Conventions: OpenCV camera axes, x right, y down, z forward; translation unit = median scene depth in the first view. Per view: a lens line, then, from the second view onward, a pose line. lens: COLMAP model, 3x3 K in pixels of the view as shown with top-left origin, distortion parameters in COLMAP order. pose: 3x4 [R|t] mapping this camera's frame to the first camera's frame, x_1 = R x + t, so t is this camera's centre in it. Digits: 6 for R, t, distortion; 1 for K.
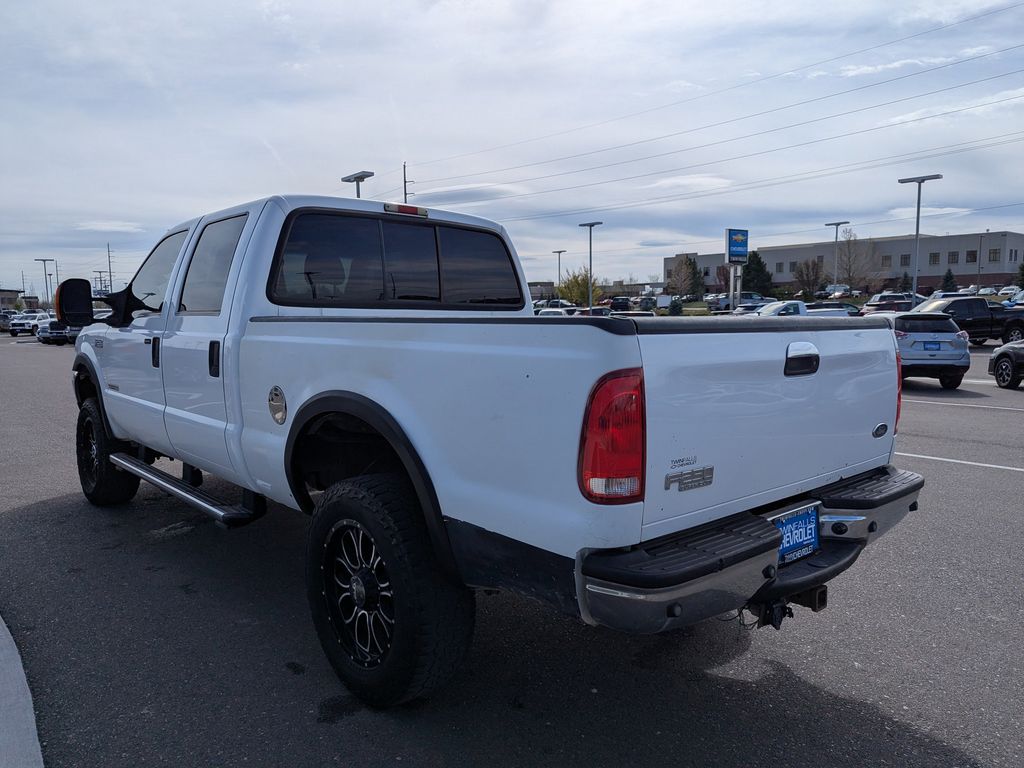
lens RADIAL K [[728.1, 0, 516.2], [0, 728.1, 388.6], [0, 0, 1]] dist [0.043046, -0.034154]
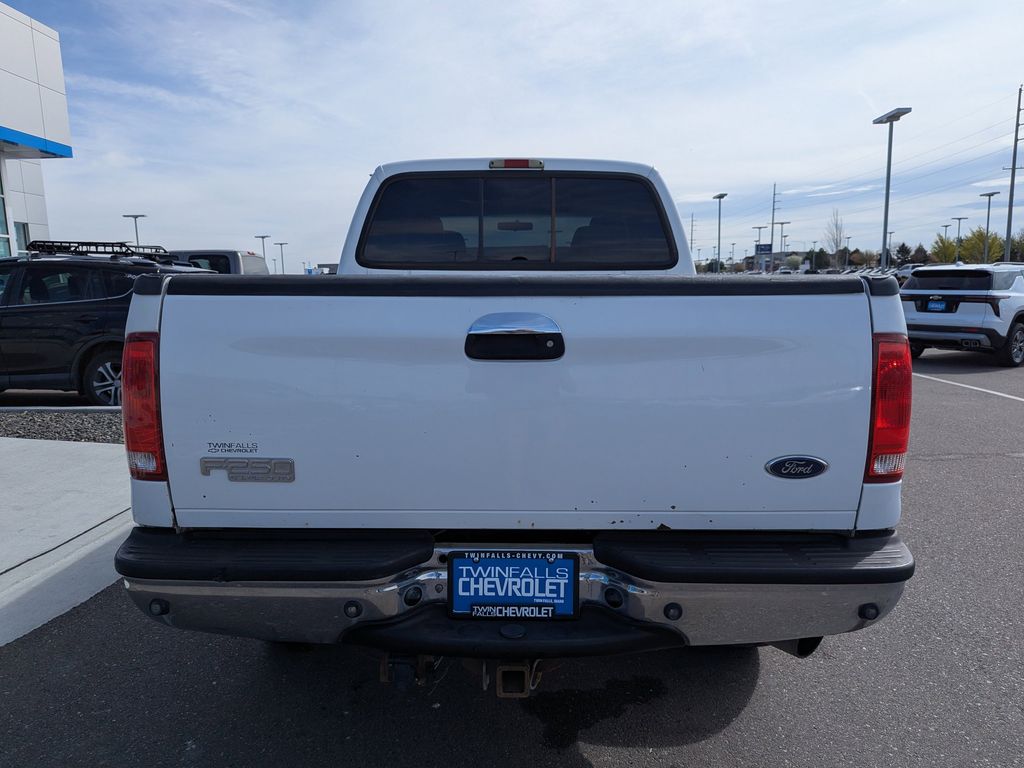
lens RADIAL K [[728.1, 0, 511.9], [0, 728.1, 392.0], [0, 0, 1]] dist [0.043046, -0.034154]
pose [[0.730489, 0.097847, -0.675878, 0.582836], [-0.060925, 0.995074, 0.078210, -0.027705], [0.680201, -0.015953, 0.732852, 0.338532]]
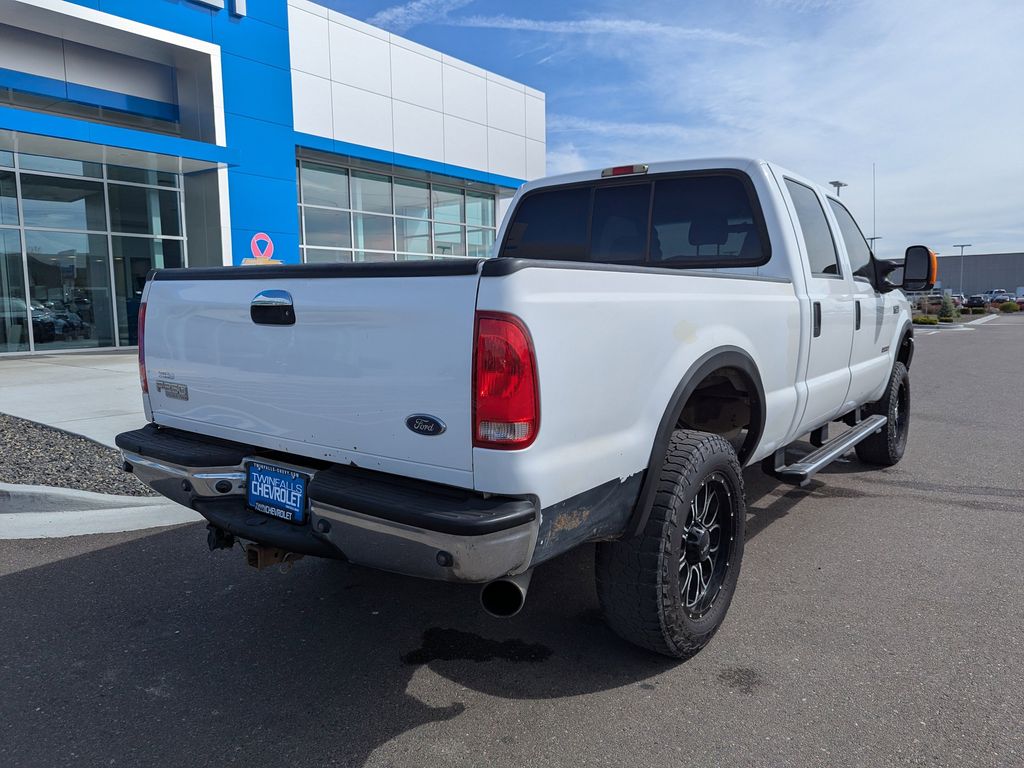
lens RADIAL K [[728.1, 0, 514.0], [0, 728.1, 380.7], [0, 0, 1]] dist [0.043046, -0.034154]
pose [[0.187542, 0.108469, -0.976249, 0.941934], [-0.095391, 0.991197, 0.091805, -0.042242], [0.977614, 0.075908, 0.196238, 0.768112]]
